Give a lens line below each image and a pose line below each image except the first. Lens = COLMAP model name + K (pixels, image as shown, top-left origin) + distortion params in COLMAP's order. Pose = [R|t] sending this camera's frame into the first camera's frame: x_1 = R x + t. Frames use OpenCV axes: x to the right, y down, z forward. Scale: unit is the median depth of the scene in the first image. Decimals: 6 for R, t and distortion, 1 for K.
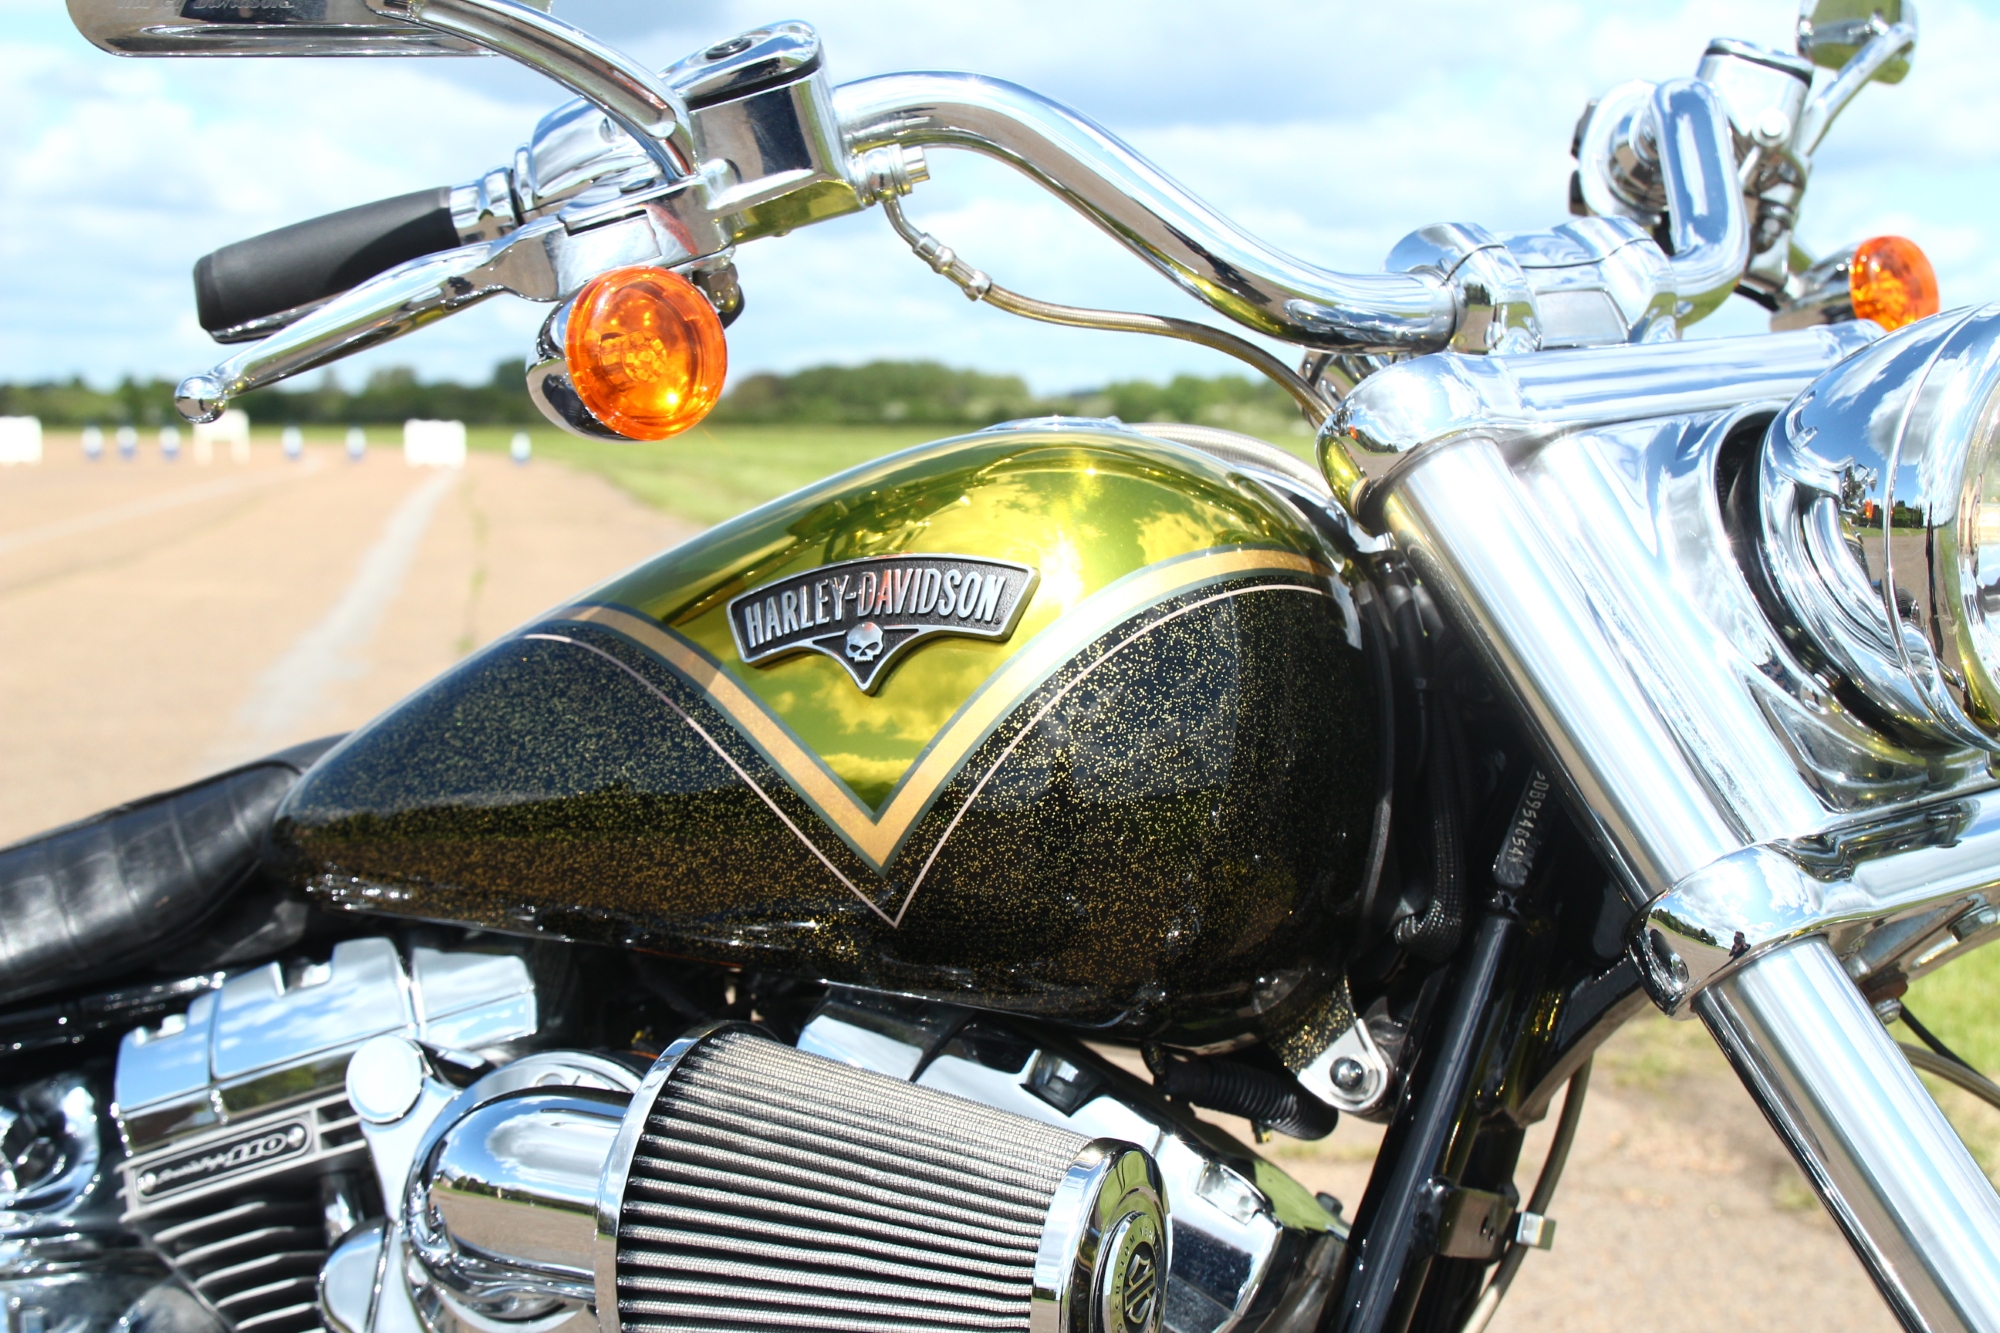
lens RADIAL K [[3150.9, 0, 954.1], [0, 3150.9, 707.4], [0, 0, 1]] dist [0.078342, 0.000000]
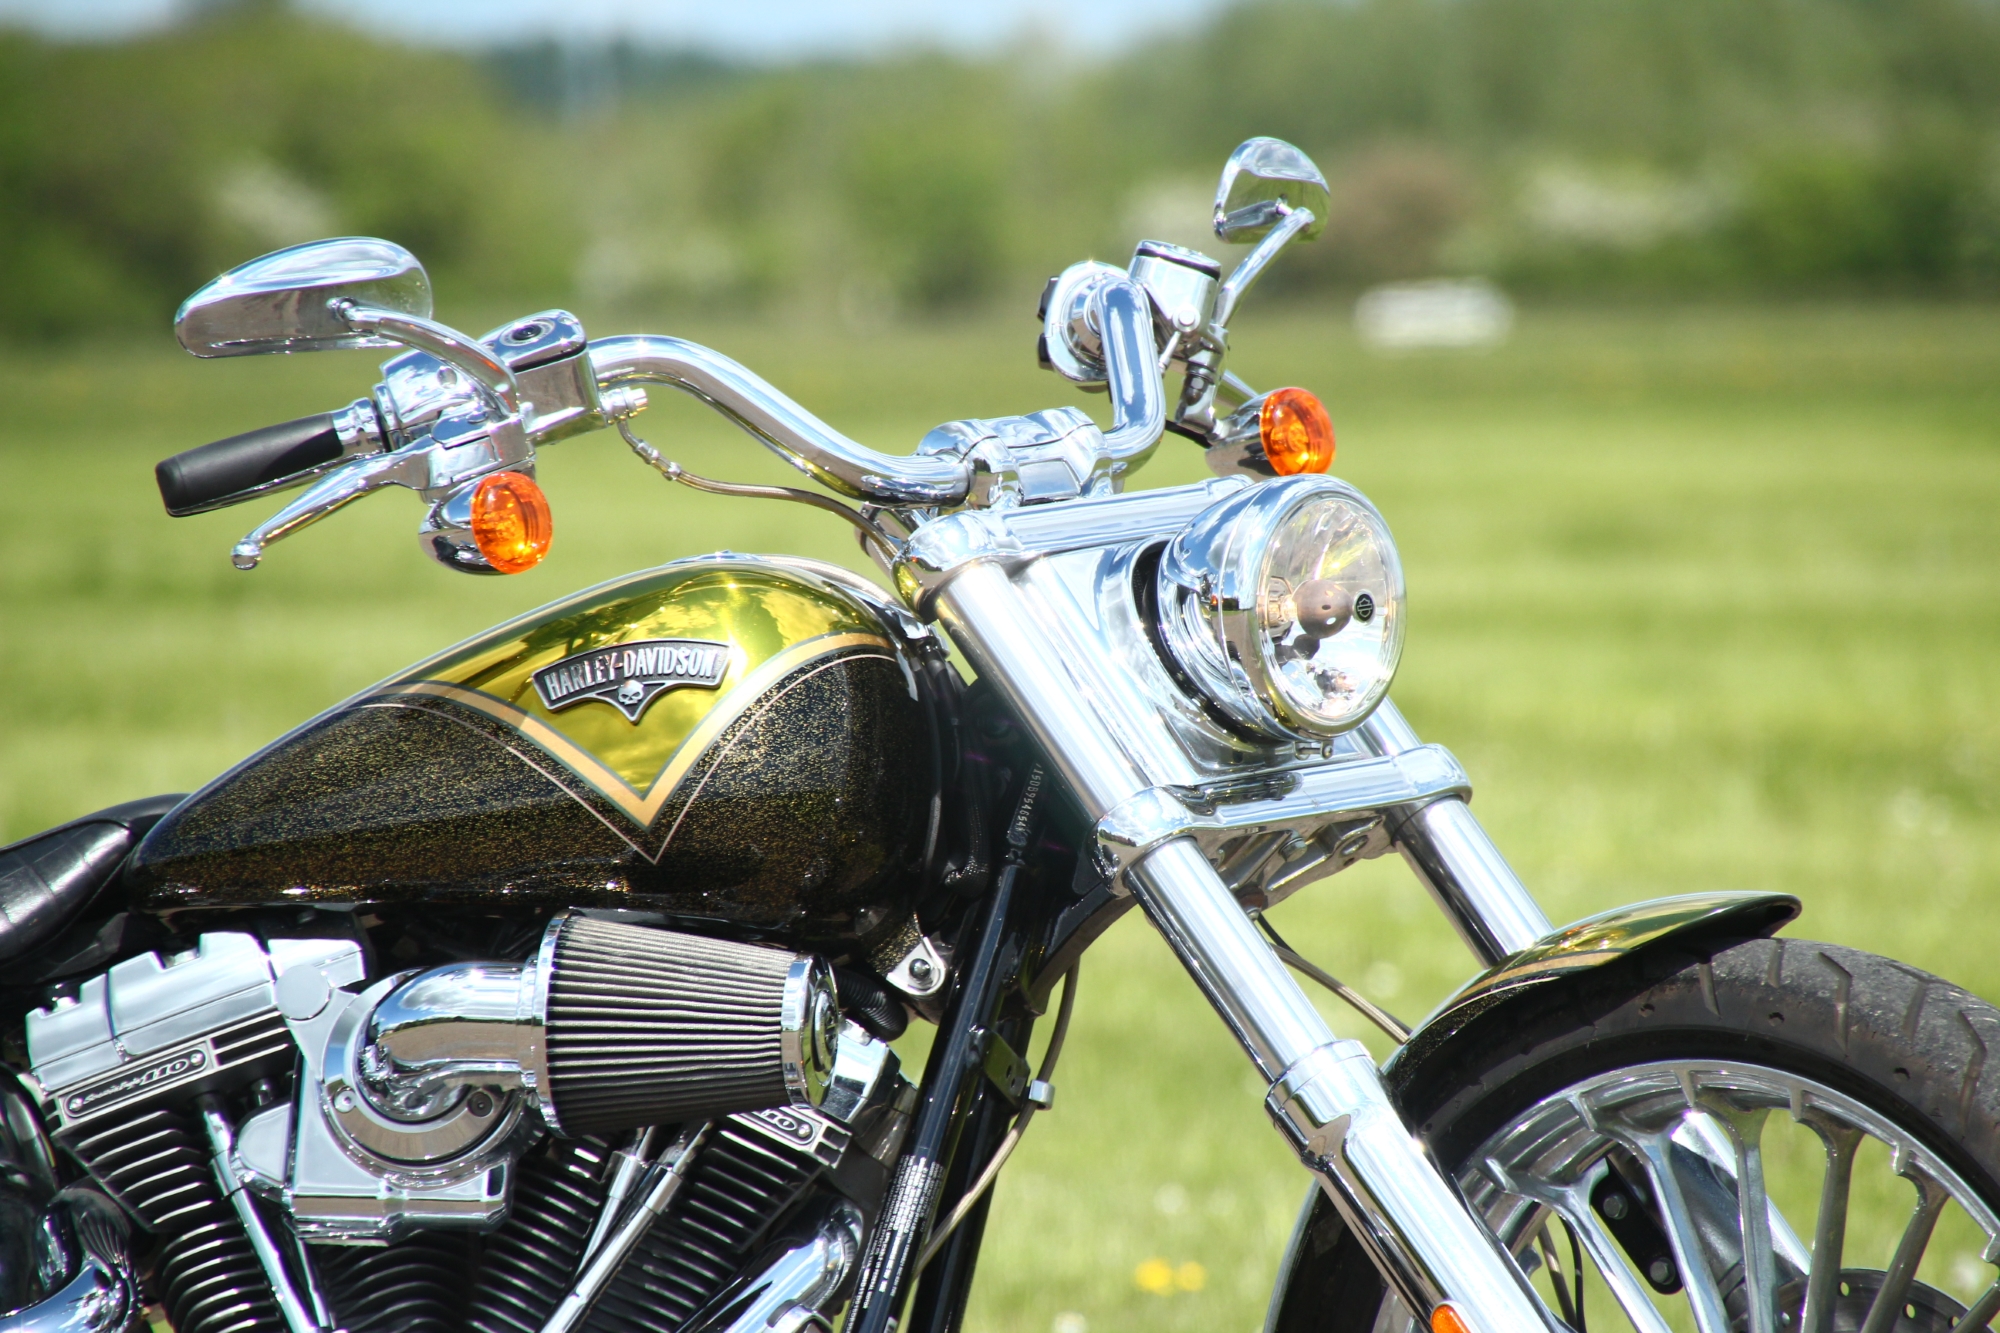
lens RADIAL K [[7449.1, 0, 993.8], [0, 7449.1, 662.8], [0, 0, 1]] dist [1.570489, 0.000000]
pose [[0.983146, -0.024670, 0.181150, -0.510680], [0.037013, 0.997194, -0.065073, 0.209493], [-0.179036, 0.070682, 0.981300, -2.671398]]
